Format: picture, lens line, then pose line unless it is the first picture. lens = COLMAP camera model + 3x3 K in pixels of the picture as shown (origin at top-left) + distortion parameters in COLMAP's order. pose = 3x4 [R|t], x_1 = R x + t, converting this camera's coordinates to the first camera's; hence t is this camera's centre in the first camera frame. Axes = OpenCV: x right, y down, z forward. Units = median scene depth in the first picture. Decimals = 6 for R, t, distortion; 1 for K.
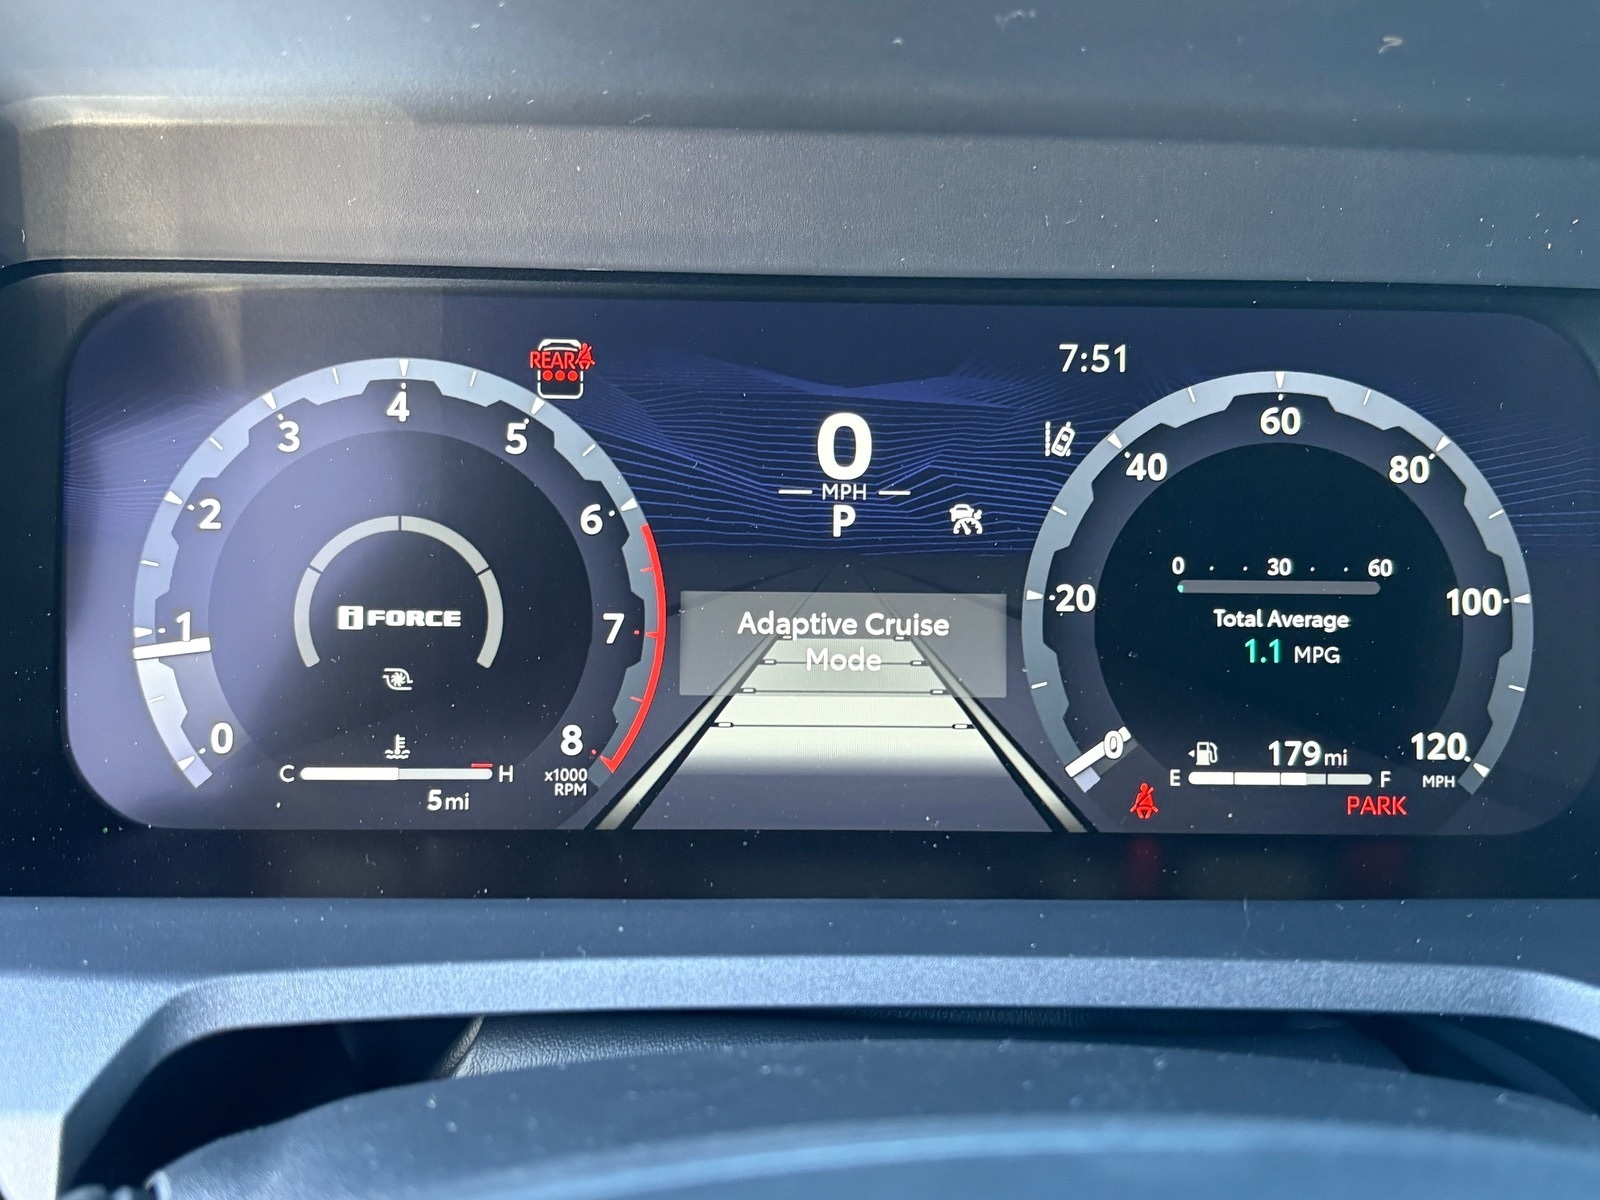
lens RADIAL K [[1781.4, 0, 860.9], [0, 1781.4, 664.1], [0, 0, 1]] dist [0.126873, 0.000000]
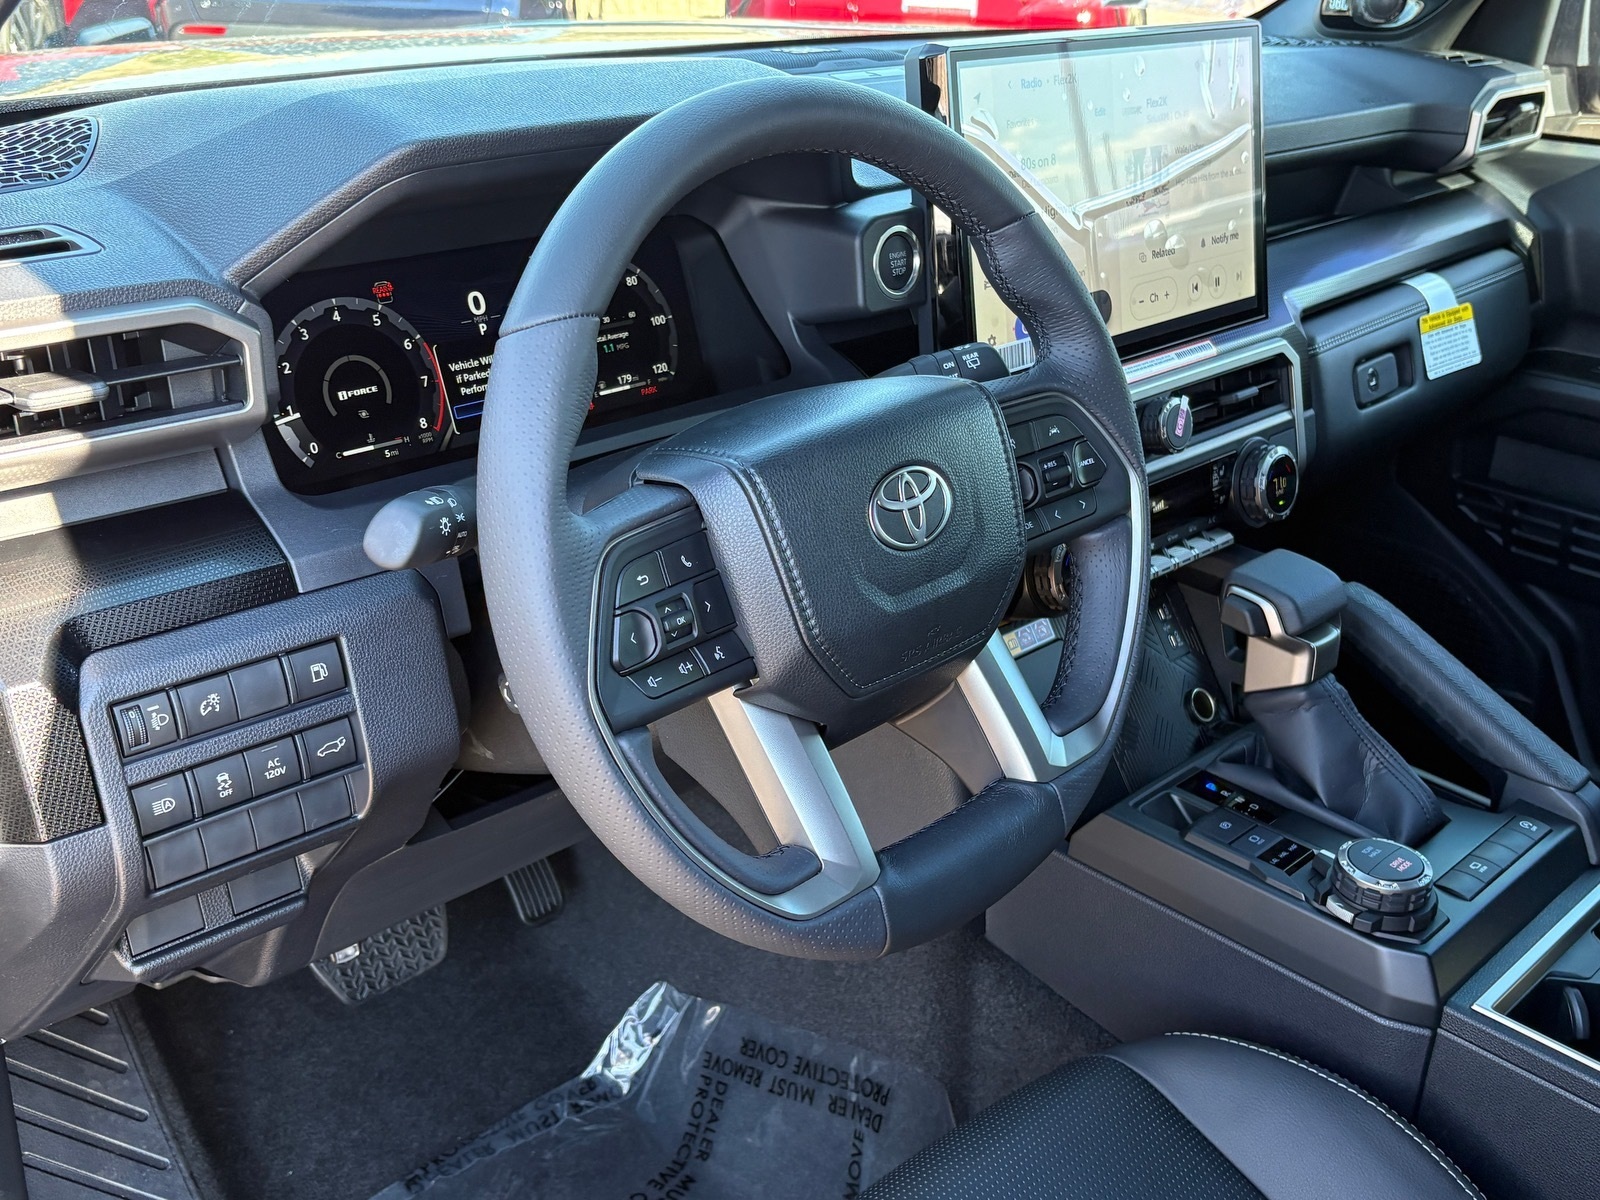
lens RADIAL K [[1631.0, 0, 793.7], [0, 1631.0, 621.4], [0, 0, 1]] dist [0.023055, 0.000000]
pose [[0.737849, -0.284775, 0.611950, -1.404063], [0.191165, 0.957683, 0.215170, -0.101079], [-0.647329, -0.041780, 0.761065, -1.365904]]
